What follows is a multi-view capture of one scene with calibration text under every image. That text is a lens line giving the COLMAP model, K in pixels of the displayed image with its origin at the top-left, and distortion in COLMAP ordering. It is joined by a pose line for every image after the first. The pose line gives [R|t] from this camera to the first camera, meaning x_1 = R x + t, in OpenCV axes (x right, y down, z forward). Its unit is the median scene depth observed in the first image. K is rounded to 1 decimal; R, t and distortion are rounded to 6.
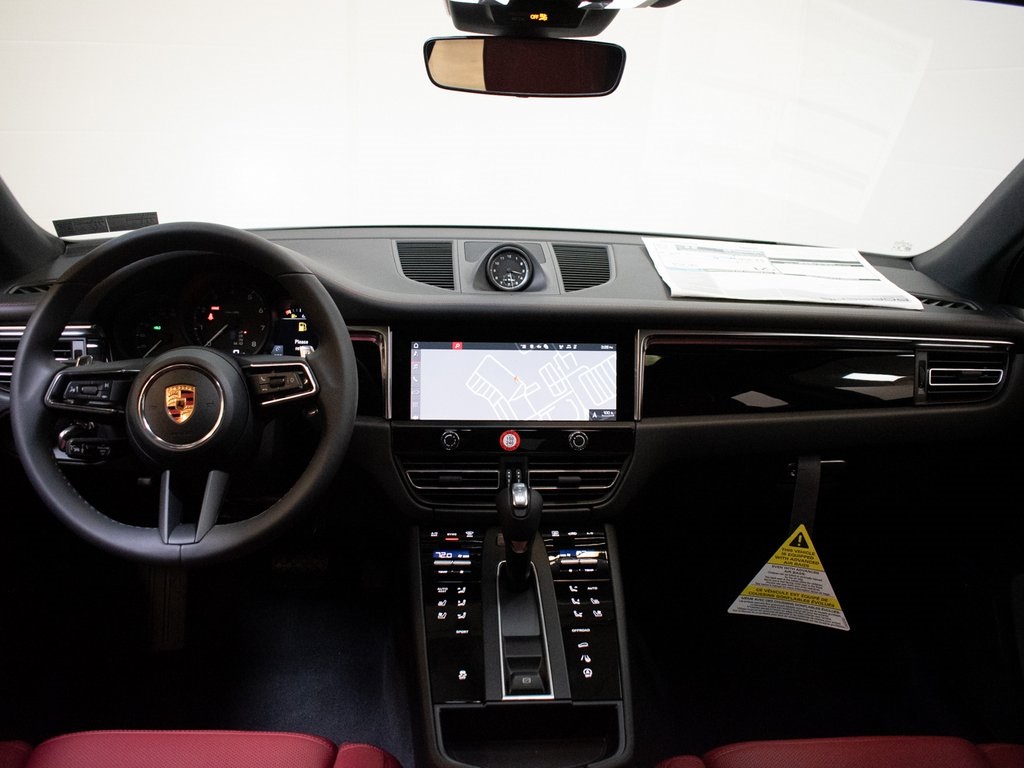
lens RADIAL K [[884.8, 0, 512.0], [0, 884.8, 384.0], [0, 0, 1]] dist [-0.091607, -0.008245]
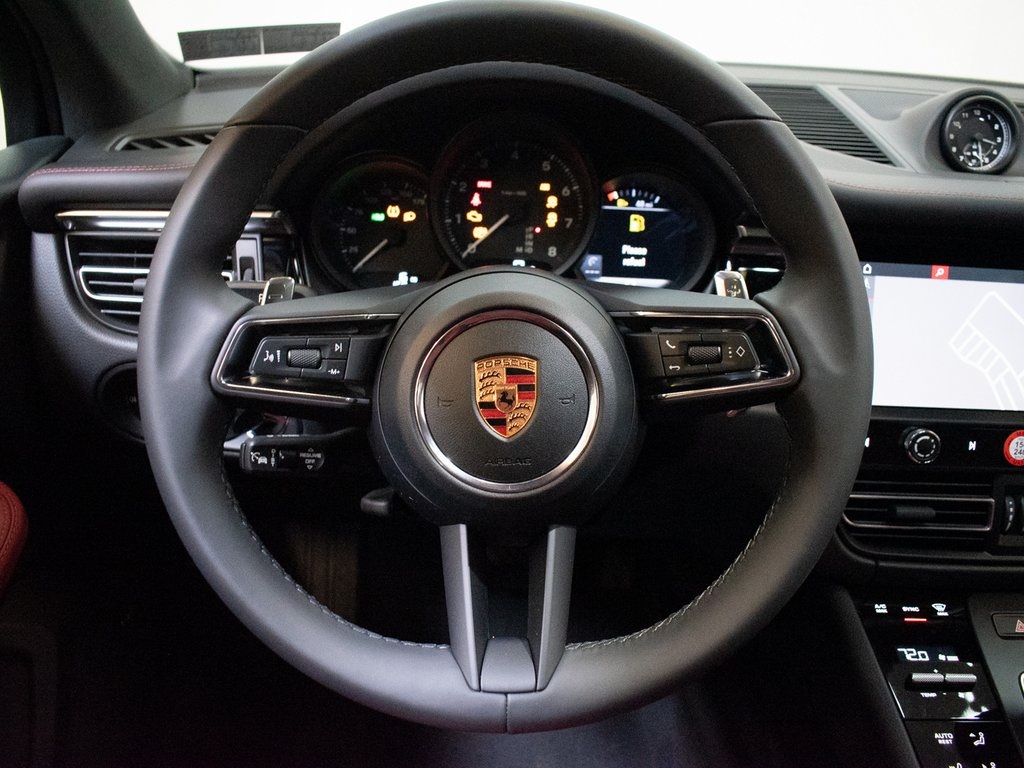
lens RADIAL K [[884.8, 0, 512.0], [0, 884.8, 384.0], [0, 0, 1]] dist [-0.091607, -0.008245]
pose [[0.996407, 0.042315, -0.073365, -0.291435], [-0.031614, 0.989459, 0.141319, -0.043233], [0.078572, -0.138492, 0.987242, 0.457112]]
